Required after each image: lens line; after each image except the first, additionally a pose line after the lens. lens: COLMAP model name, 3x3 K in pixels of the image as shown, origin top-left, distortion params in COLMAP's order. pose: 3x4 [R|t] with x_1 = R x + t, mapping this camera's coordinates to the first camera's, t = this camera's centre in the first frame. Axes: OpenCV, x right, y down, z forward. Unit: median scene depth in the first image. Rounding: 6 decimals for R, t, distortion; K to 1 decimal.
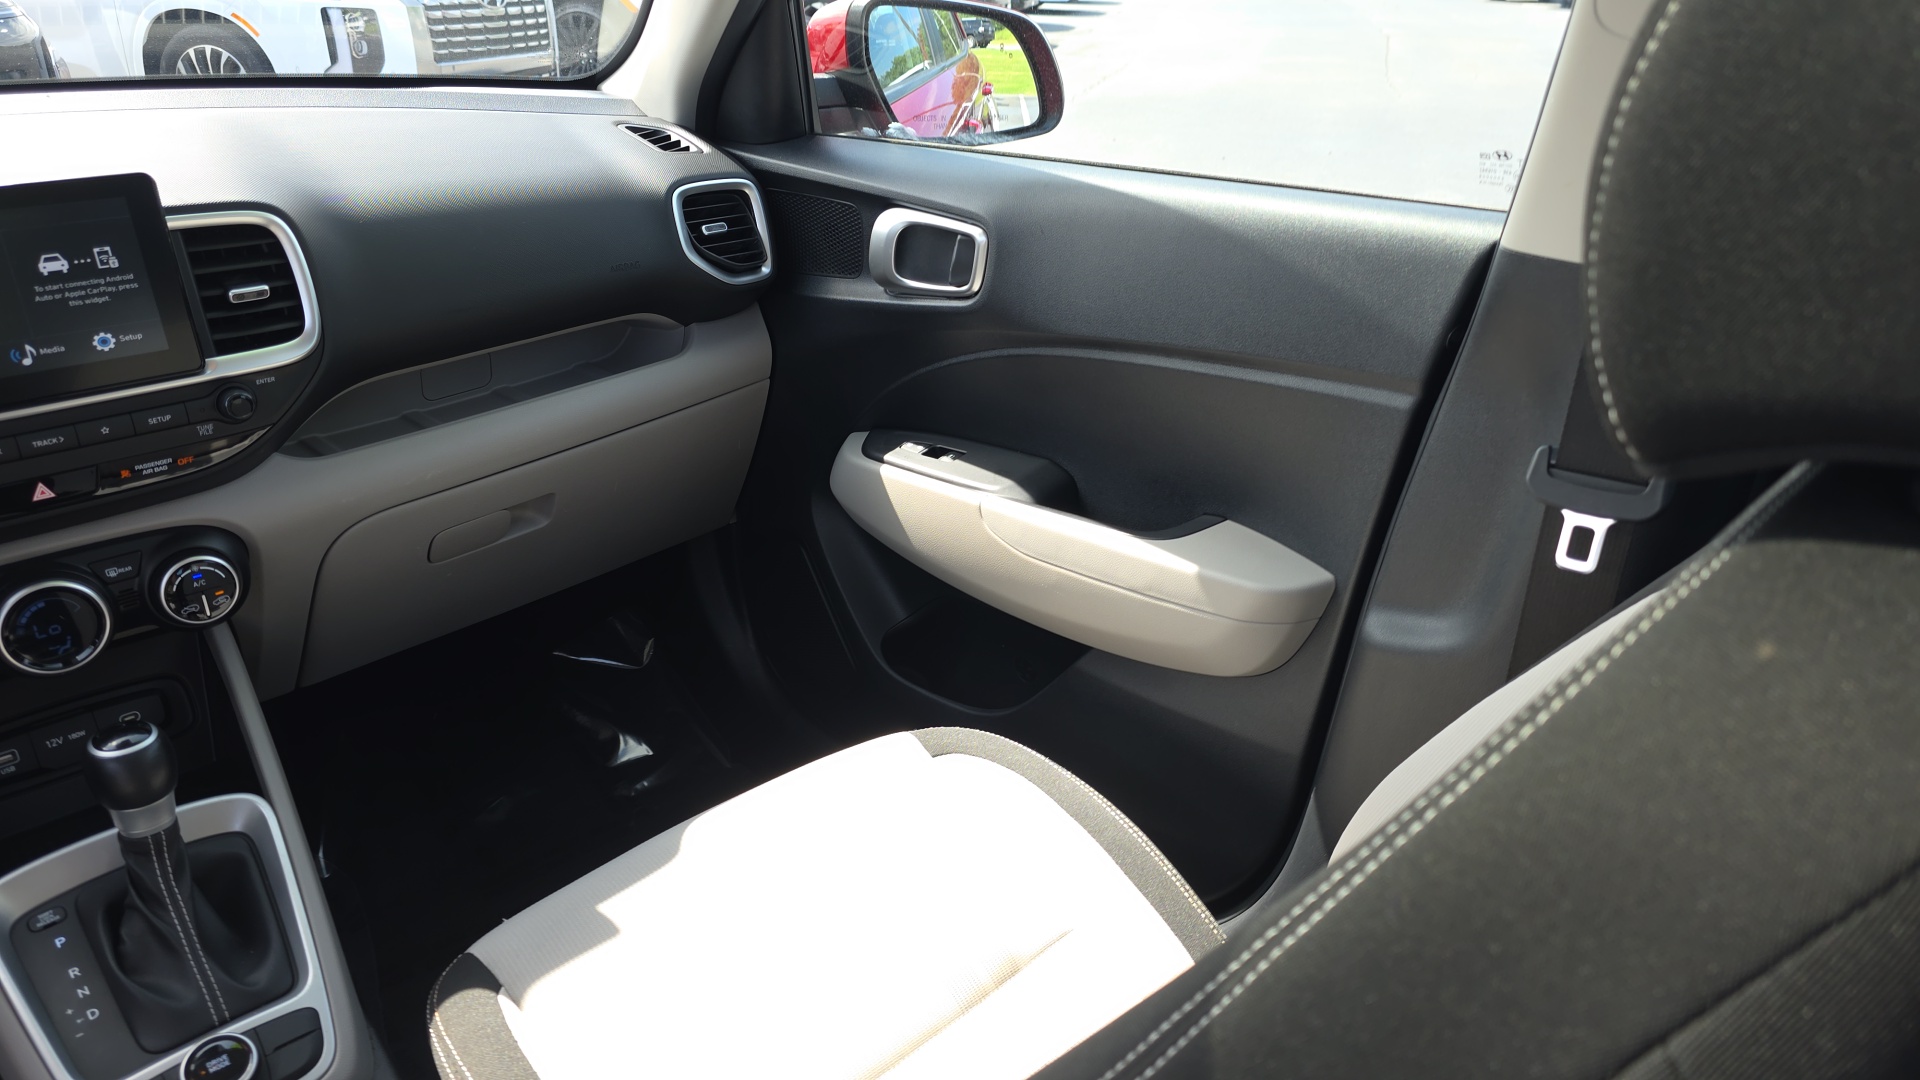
lens RADIAL K [[1292.3, 0, 994.9], [0, 1292.3, 508.1], [0, 0, 1]] dist [0.053741, -0.054806]
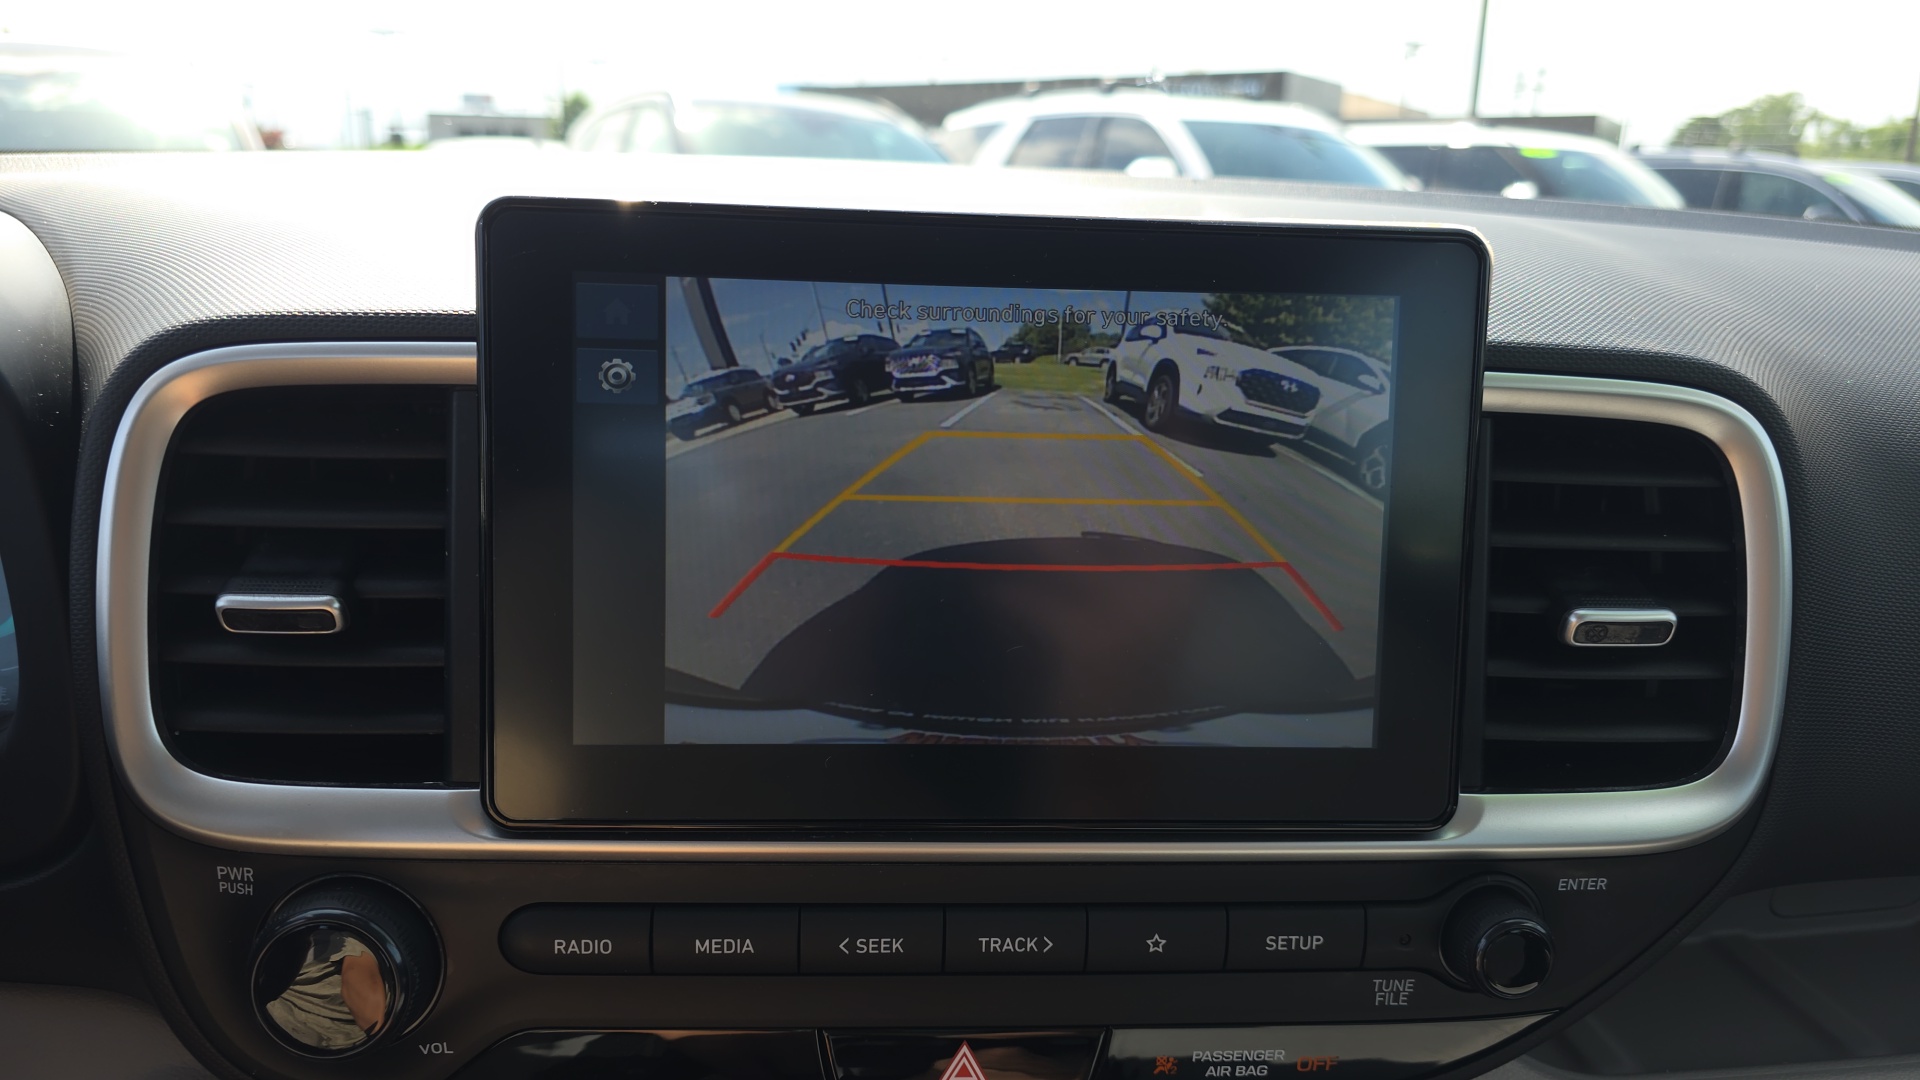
lens RADIAL K [[1292.3, 0, 970.3], [0, 1292.3, 534.8], [0, 0, 1]] dist [0.053741, -0.054806]
pose [[0.749852, 0.168227, -0.639861, -0.480678], [-0.283298, 0.955626, -0.080751, -0.111950], [0.597883, 0.241822, 0.764236, 0.637594]]
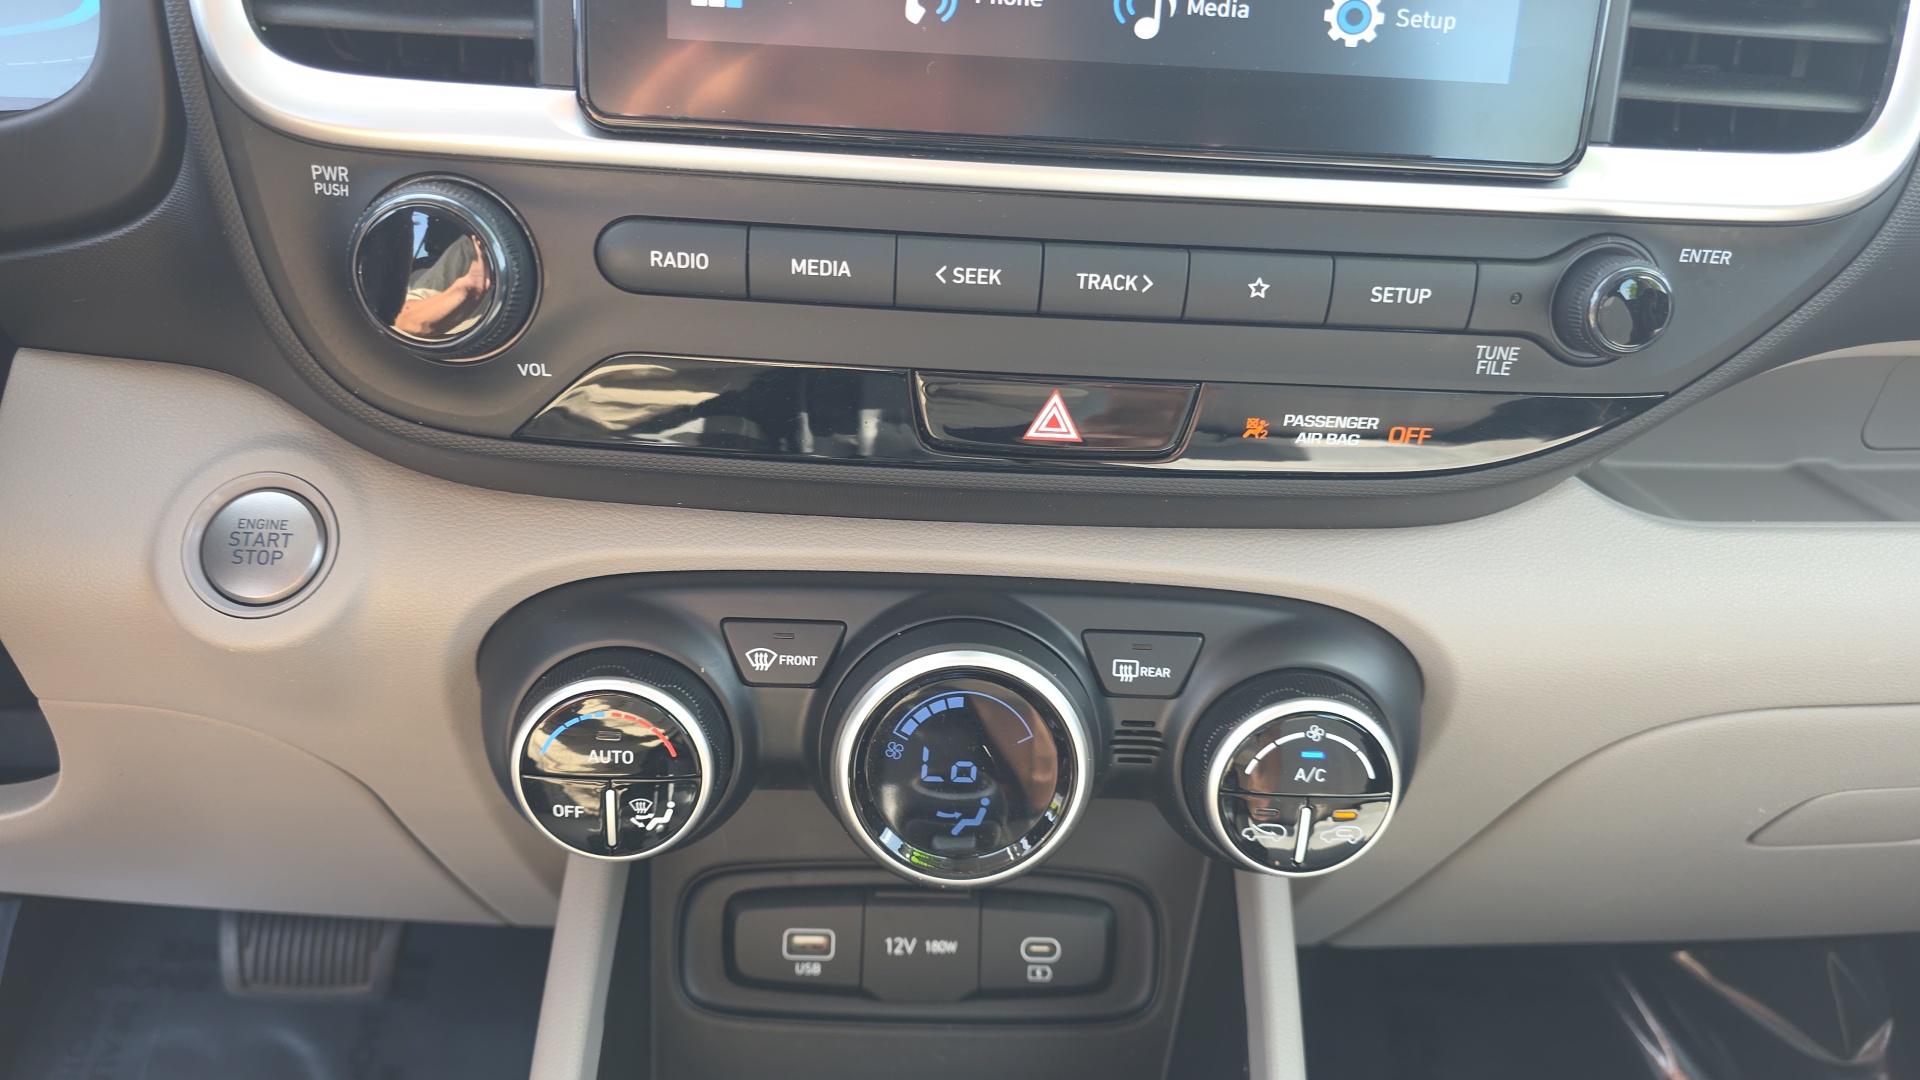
lens RADIAL K [[1292.3, 0, 939.5], [0, 1292.3, 539.6], [0, 0, 1]] dist [0.053741, -0.054806]
pose [[0.721618, 0.292538, -0.627446, -0.476017], [-0.312124, 0.946469, 0.082308, -0.000608], [0.617937, 0.136446, 0.774297, 0.652721]]
